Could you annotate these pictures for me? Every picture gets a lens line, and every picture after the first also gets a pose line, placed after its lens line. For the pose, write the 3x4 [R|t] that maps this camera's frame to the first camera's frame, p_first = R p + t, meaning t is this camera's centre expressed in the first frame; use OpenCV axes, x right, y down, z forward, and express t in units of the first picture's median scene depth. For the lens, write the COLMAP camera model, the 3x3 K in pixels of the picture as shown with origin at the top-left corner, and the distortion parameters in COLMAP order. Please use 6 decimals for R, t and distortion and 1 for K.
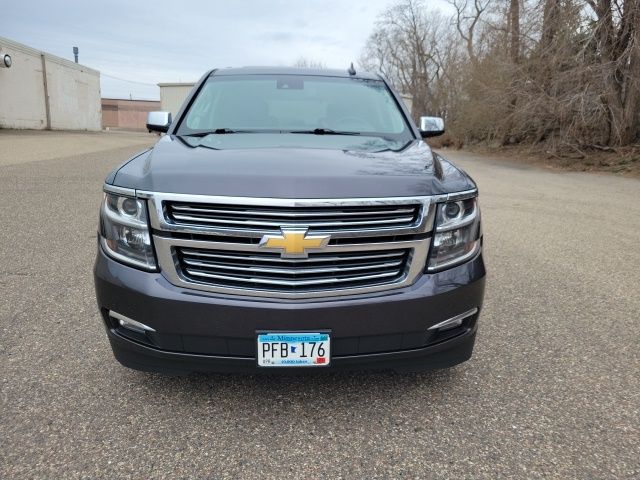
lens RADIAL K [[480.6, 0, 323.2], [0, 480.6, 240.9], [0, 0, 1]] dist [0.052362, -0.037874]
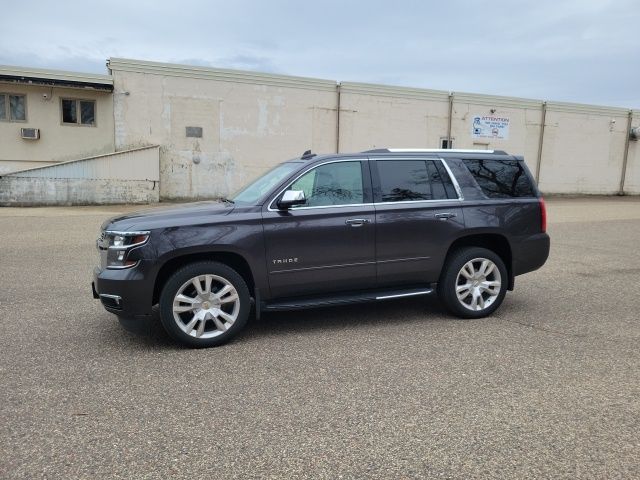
lens RADIAL K [[480.6, 0, 326.0], [0, 480.6, 235.0], [0, 0, 1]] dist [0.052362, -0.037874]
pose [[0.283393, 0.079110, -0.955735, 2.446231], [-0.215055, 0.976453, 0.017057, -0.306804], [0.934580, 0.200702, 0.293733, 1.245354]]
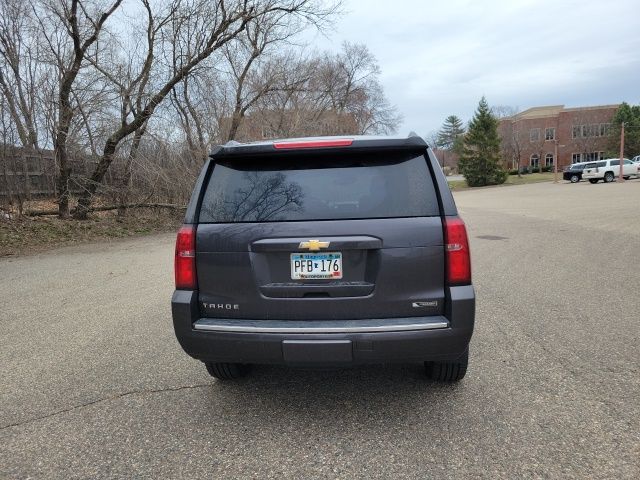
lens RADIAL K [[480.2, 0, 323.0], [0, 480.2, 238.5], [0, 0, 1]] dist [0.056486, -0.040048]
pose [[-0.988311, 0.002147, 0.152436, -0.386478], [0.053165, 0.941983, 0.331425, -1.122956], [-0.142880, 0.335655, -0.931086, 4.347350]]
